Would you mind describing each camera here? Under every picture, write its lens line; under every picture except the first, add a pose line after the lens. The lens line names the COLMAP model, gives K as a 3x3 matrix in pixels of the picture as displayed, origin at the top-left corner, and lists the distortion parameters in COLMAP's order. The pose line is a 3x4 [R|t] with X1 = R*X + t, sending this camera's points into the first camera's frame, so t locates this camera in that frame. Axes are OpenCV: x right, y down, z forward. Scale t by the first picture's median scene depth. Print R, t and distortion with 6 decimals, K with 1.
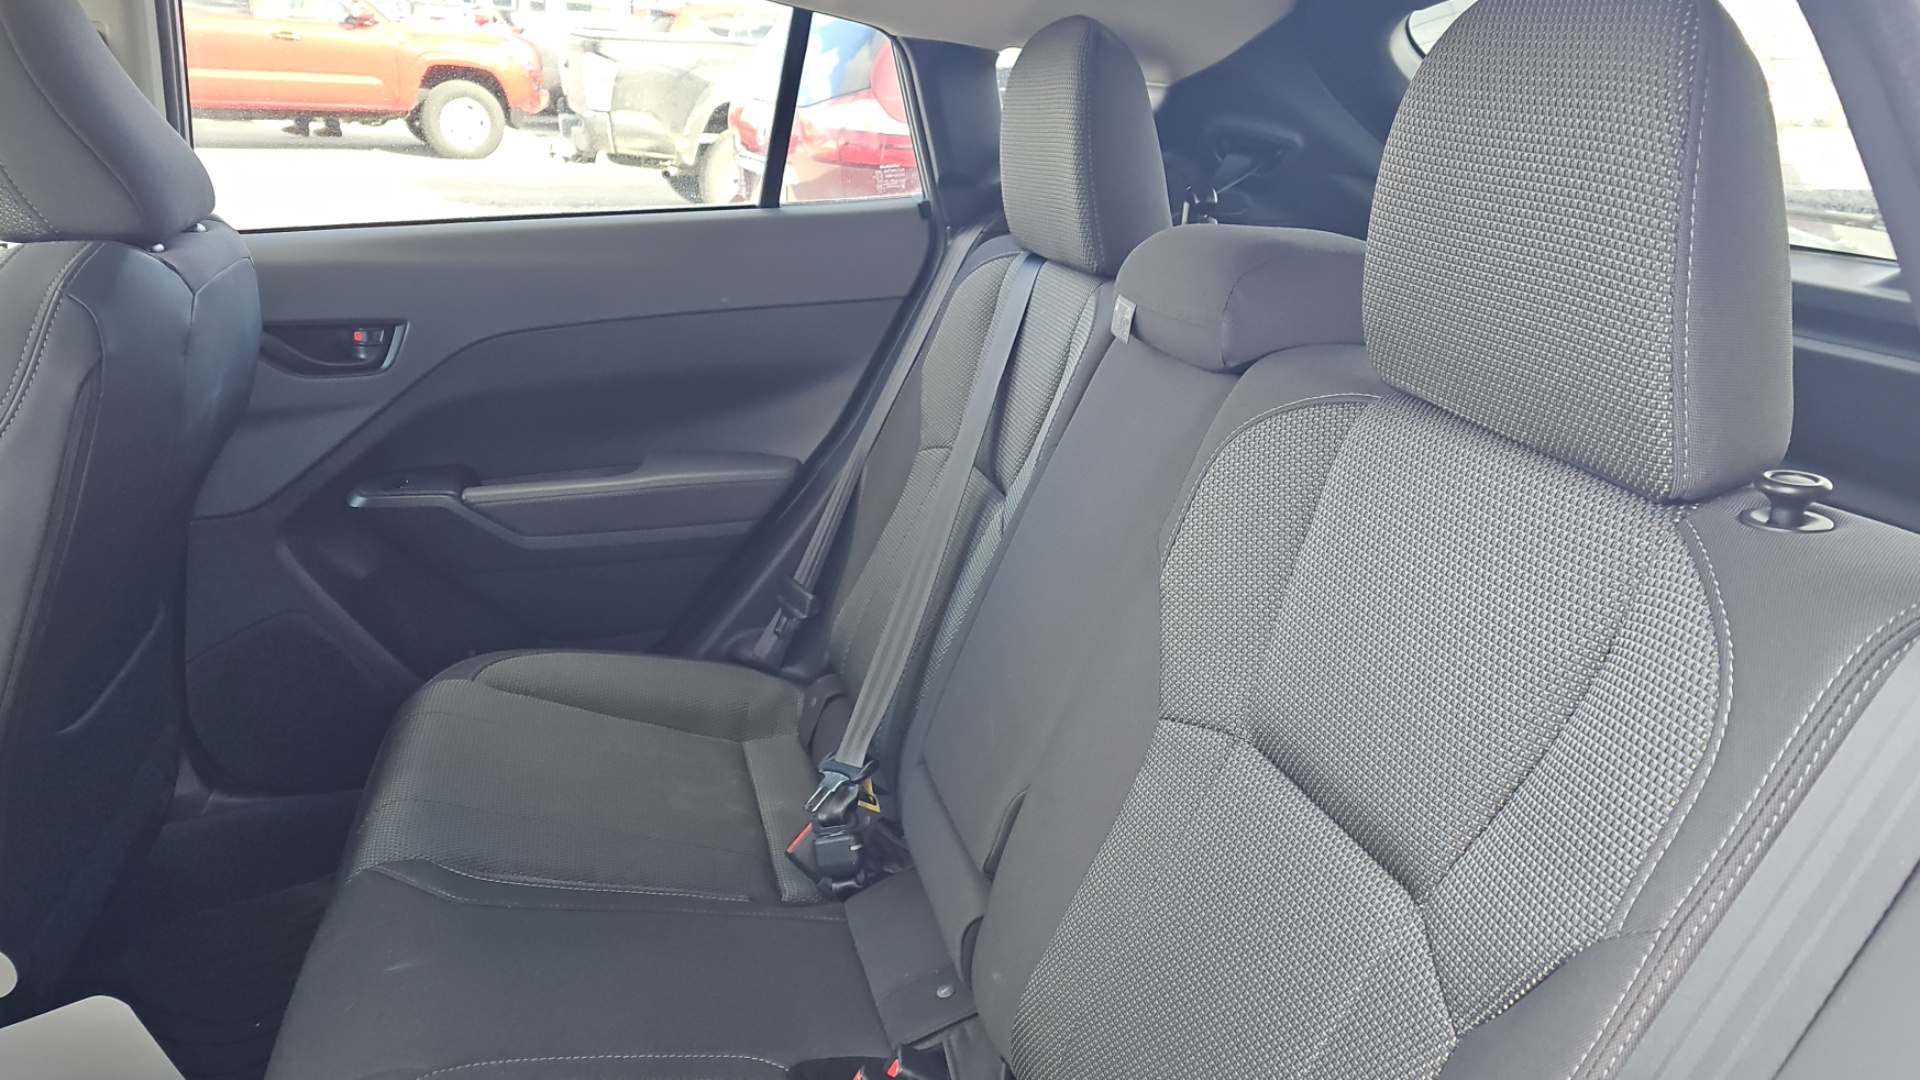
lens RADIAL K [[1331.3, 0, 961.6], [0, 1331.3, 518.1], [0, 0, 1]] dist [0.054962, -0.062904]
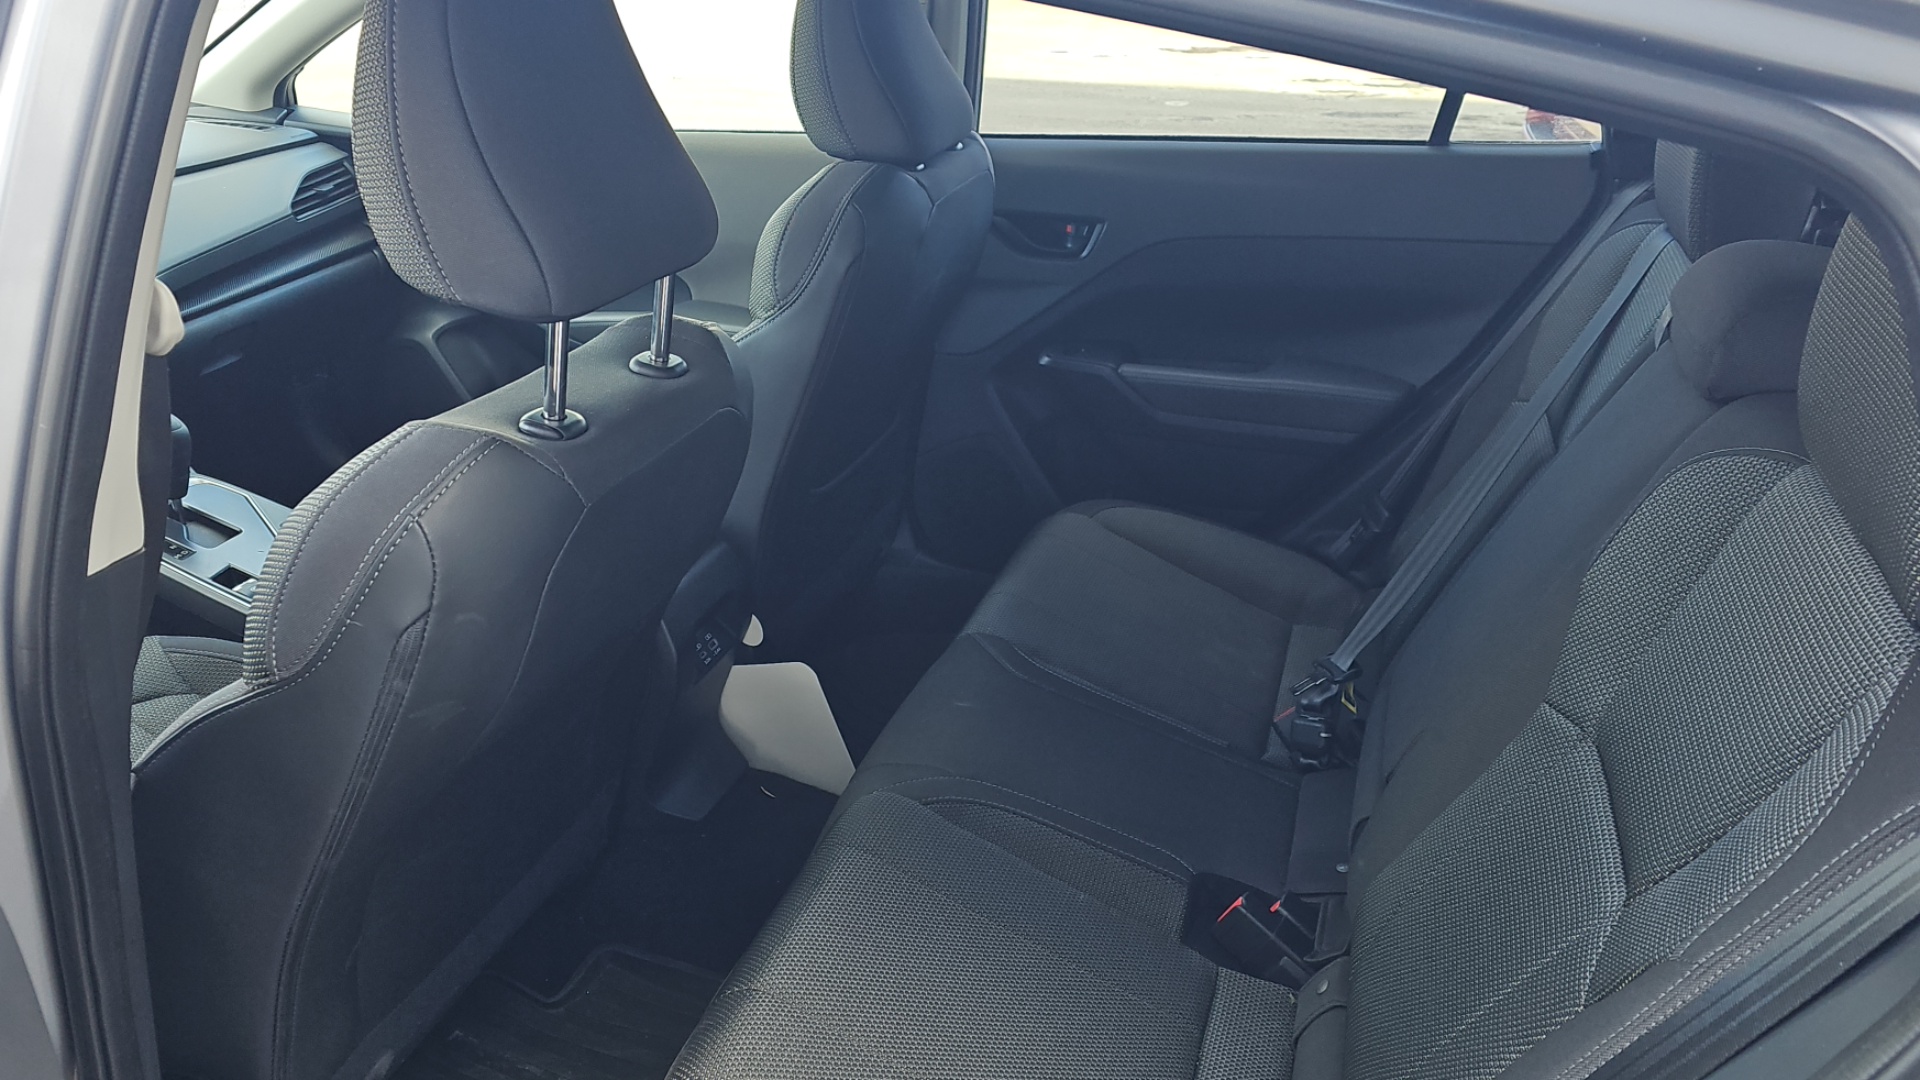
lens RADIAL K [[1378.2, 0, 949.8], [0, 1378.2, 529.5], [0, 0, 1]] dist [0.077626, -0.075460]
pose [[0.816973, 0.236300, -0.526039, 0.208171], [-0.170612, 0.970398, 0.170937, -0.065977], [0.550860, -0.049902, 0.833104, -0.151701]]
